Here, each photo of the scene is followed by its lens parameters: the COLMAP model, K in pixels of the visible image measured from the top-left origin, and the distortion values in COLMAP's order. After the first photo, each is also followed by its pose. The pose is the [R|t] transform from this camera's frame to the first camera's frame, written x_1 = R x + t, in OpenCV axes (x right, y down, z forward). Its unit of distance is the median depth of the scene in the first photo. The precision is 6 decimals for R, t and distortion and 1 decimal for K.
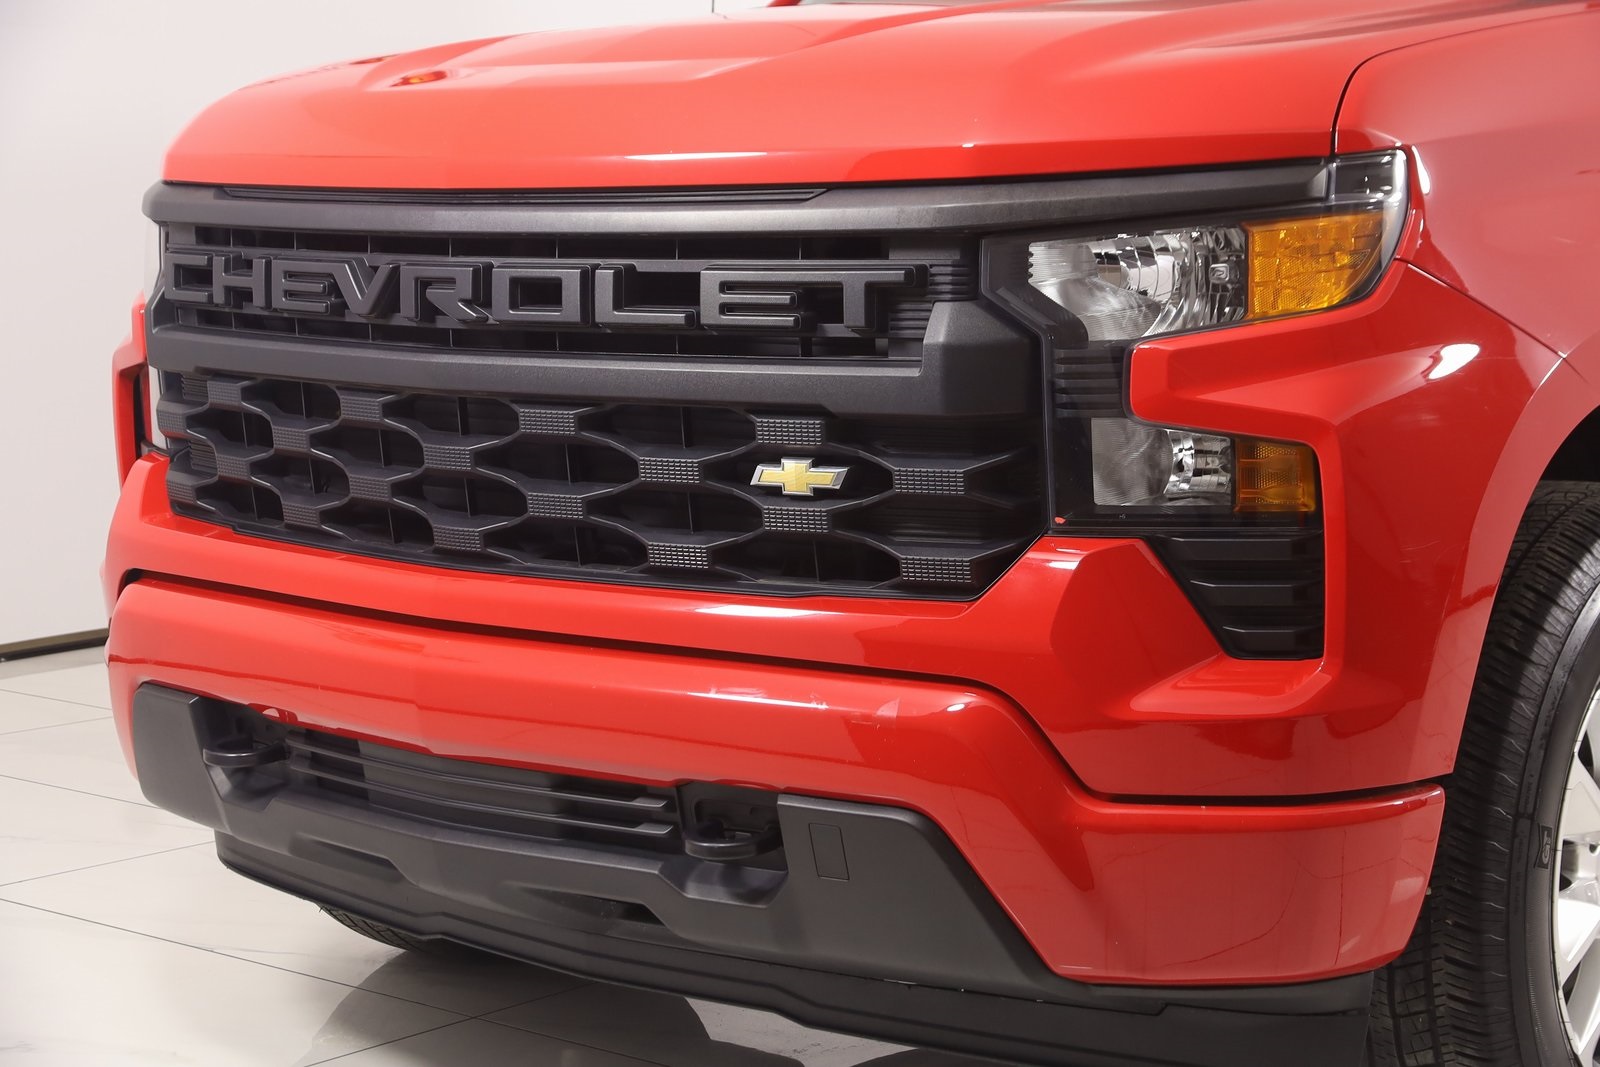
lens RADIAL K [[2867.0, 0, 806.0], [0, 2867.0, 522.1], [0, 0, 1]] dist [0.131750, 0.000000]
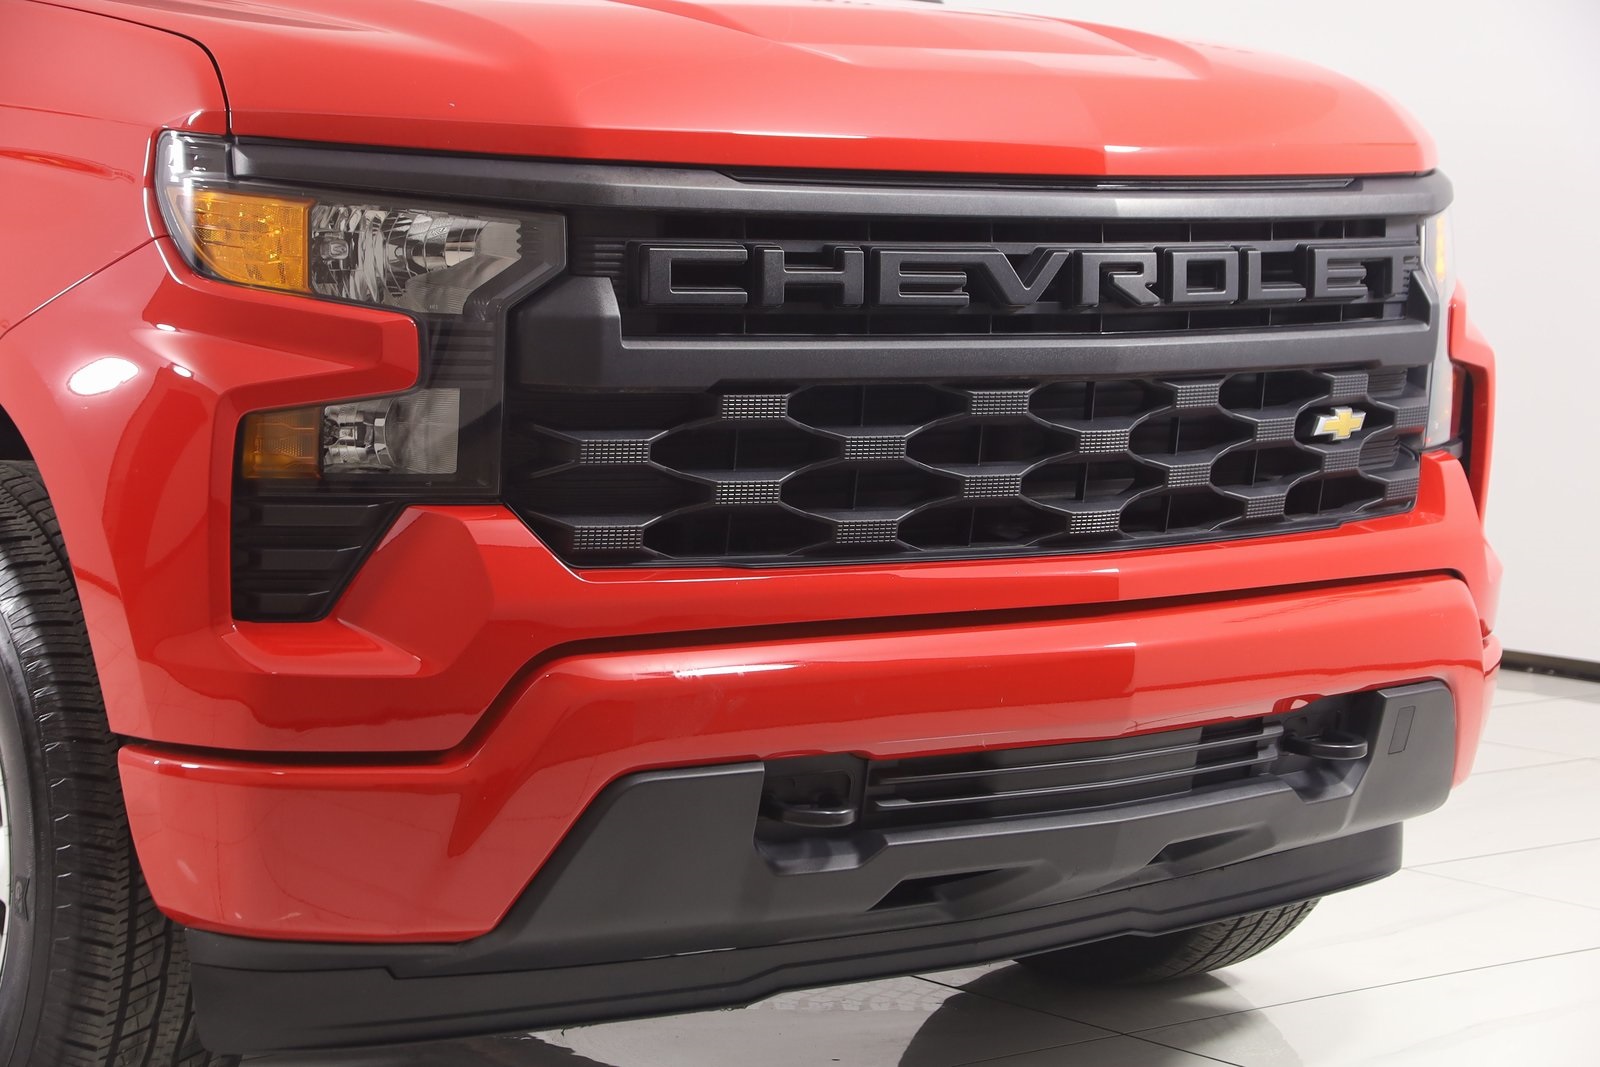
lens RADIAL K [[3806.1, 0, 817.8], [0, 3806.1, 543.6], [0, 0, 1]] dist [0.334812, 0.000000]
pose [[0.180388, -0.096584, 0.978842, -1.510227], [0.090628, 0.992566, 0.081236, -0.108825], [-0.979411, 0.074057, 0.187800, 0.882315]]
